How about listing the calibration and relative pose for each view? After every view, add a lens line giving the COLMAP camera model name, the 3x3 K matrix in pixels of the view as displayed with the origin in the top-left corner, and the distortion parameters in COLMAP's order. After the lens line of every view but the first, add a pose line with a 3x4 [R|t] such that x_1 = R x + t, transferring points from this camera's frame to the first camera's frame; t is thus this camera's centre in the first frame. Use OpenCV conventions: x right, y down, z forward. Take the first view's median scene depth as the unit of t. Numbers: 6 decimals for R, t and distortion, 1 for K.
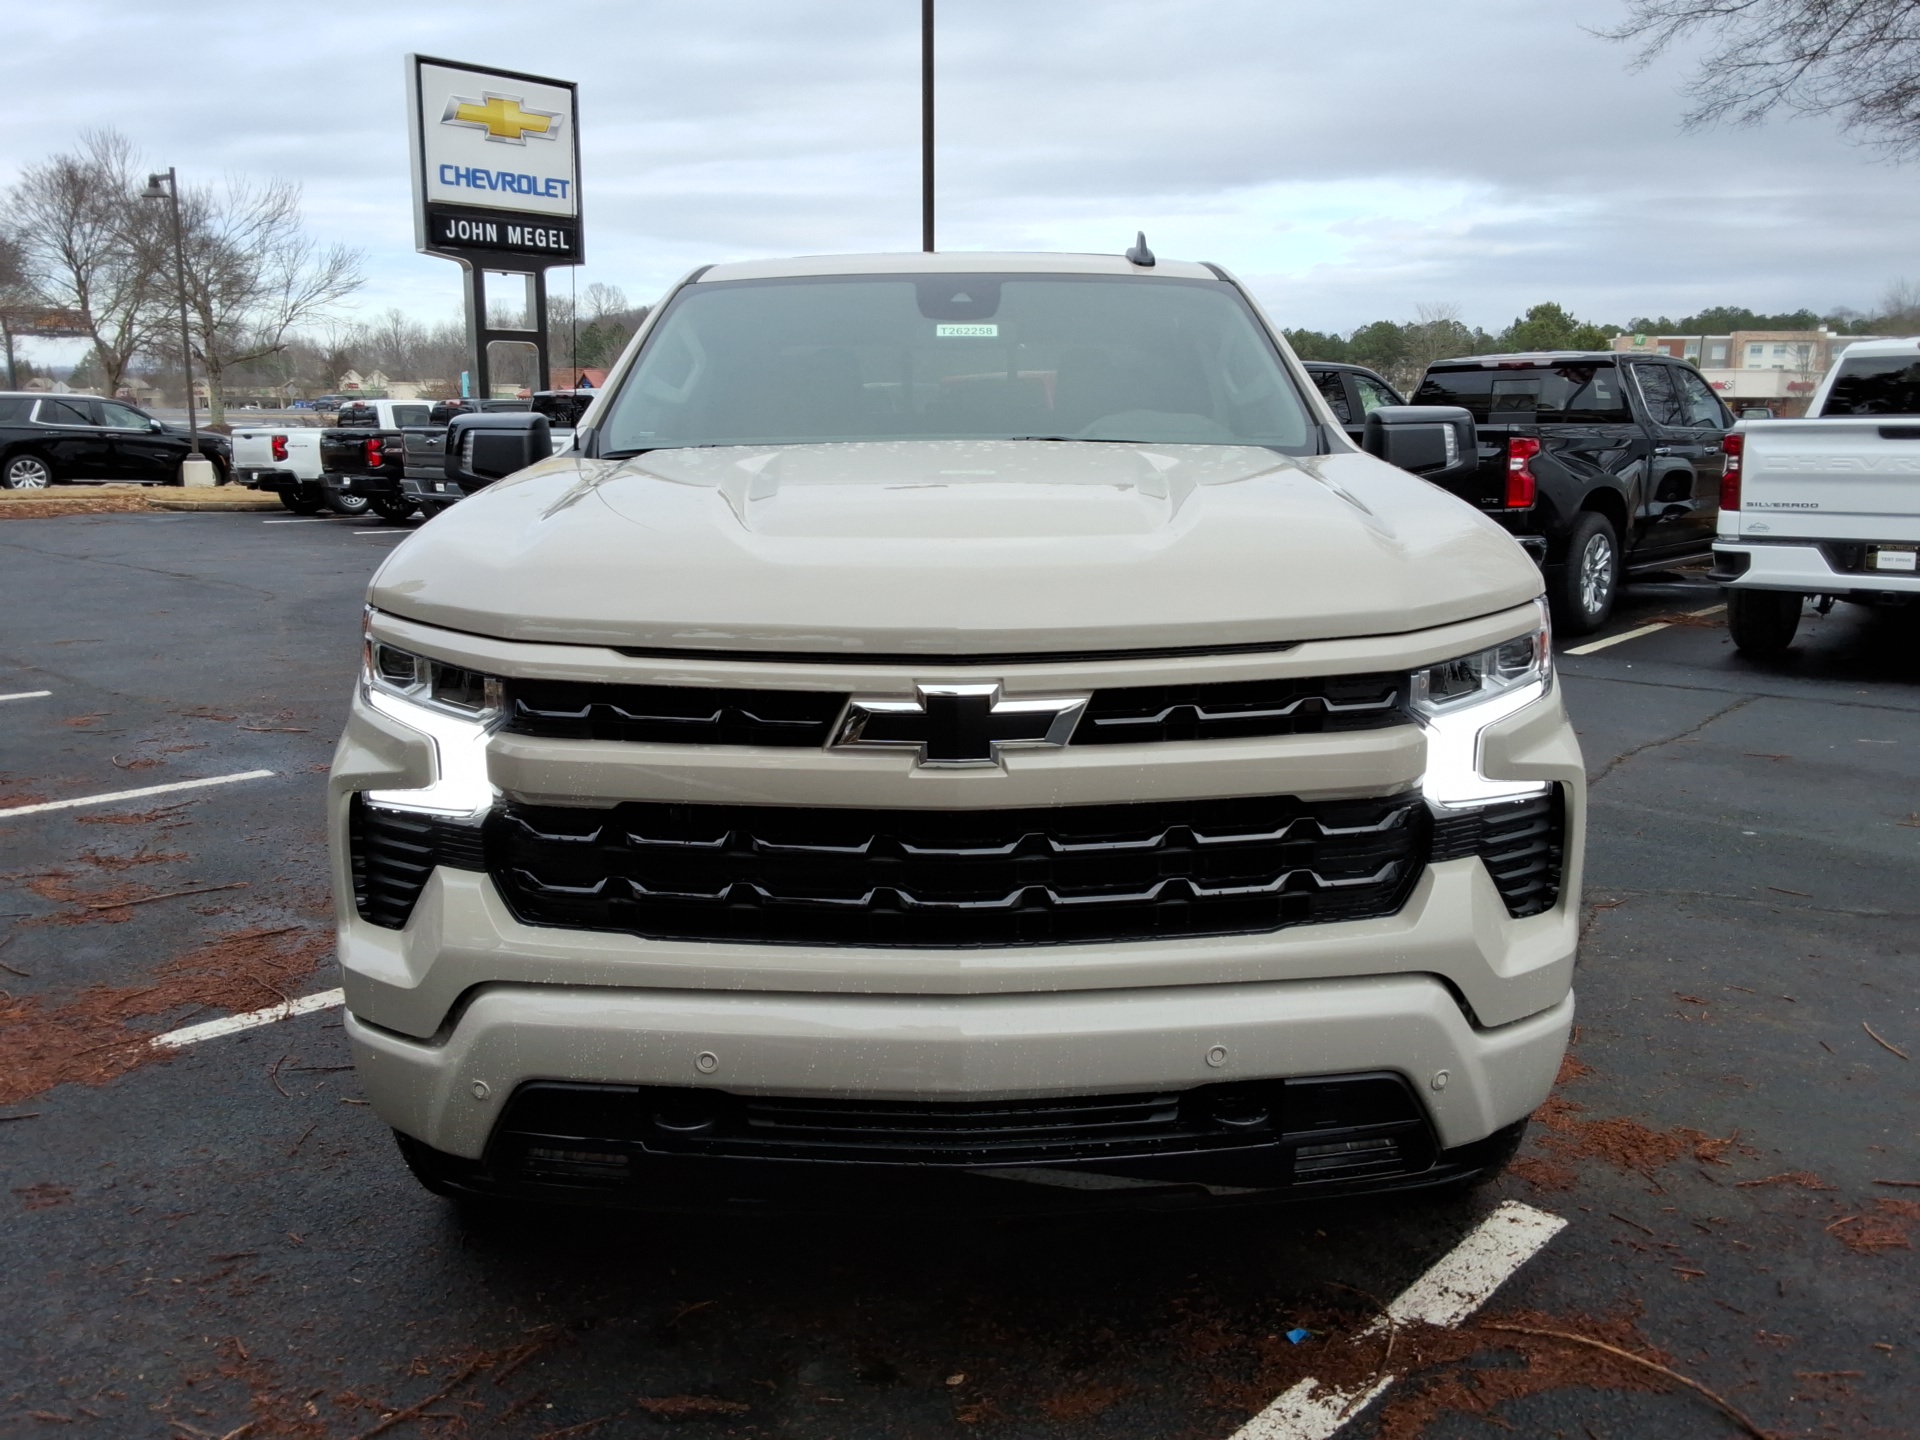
lens RADIAL K [[1536.2, 0, 971.7], [0, 1536.2, 709.1], [0, 0, 1]] dist [0.134512, -0.203773]
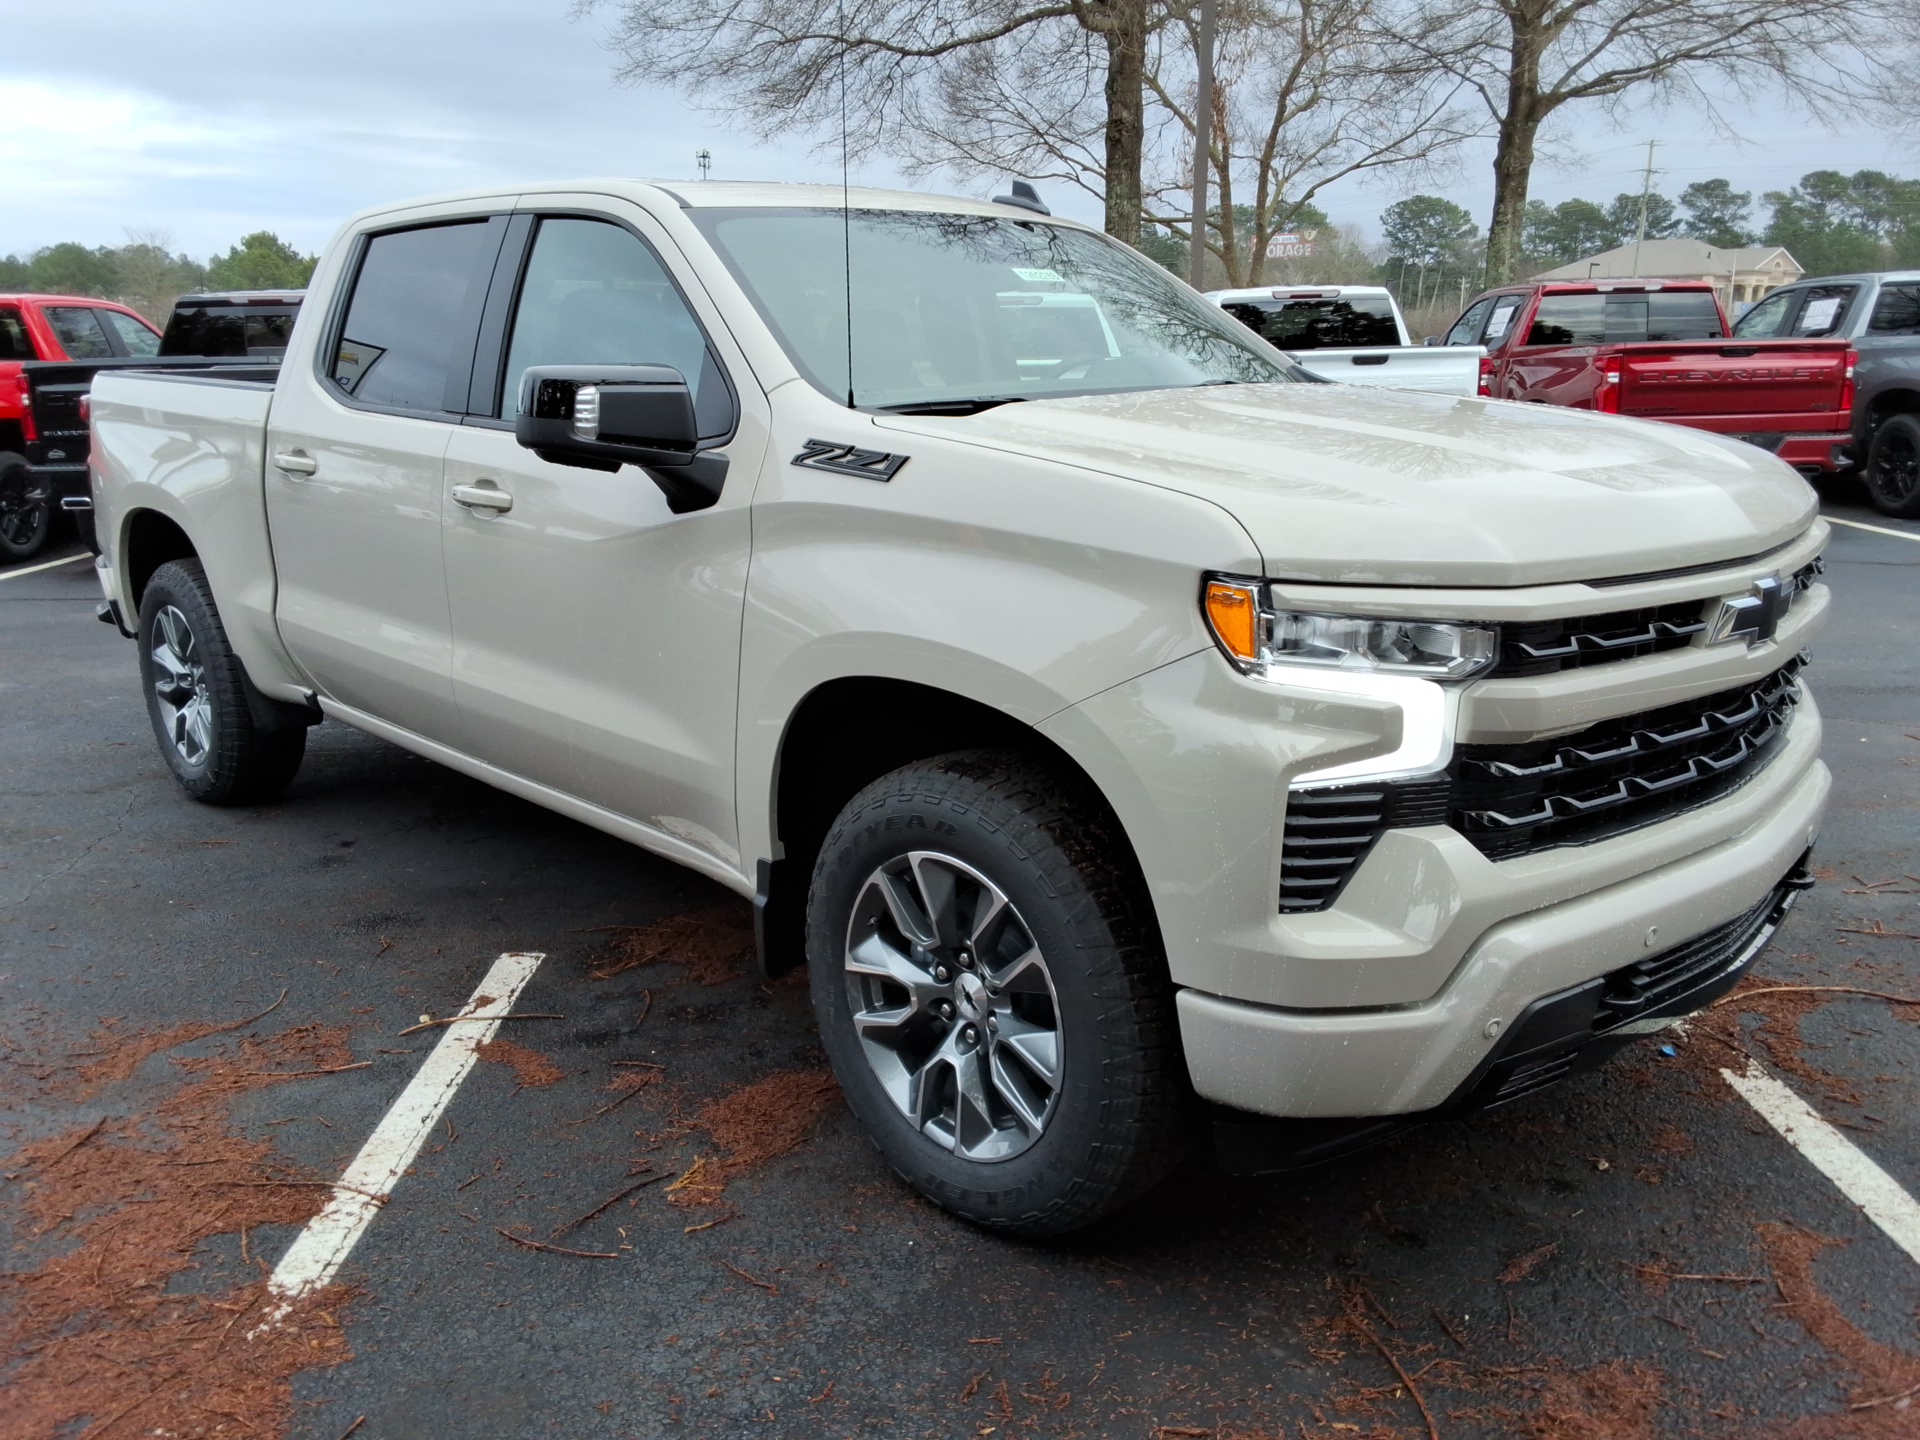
lens RADIAL K [[1536.2, 0, 971.7], [0, 1536.2, 709.1], [0, 0, 1]] dist [0.134512, -0.203773]
pose [[0.718119, -0.161953, 0.676814, -1.130703], [0.134943, 0.986491, 0.092876, -0.097148], [-0.682712, 0.024635, 0.730272, 0.442376]]
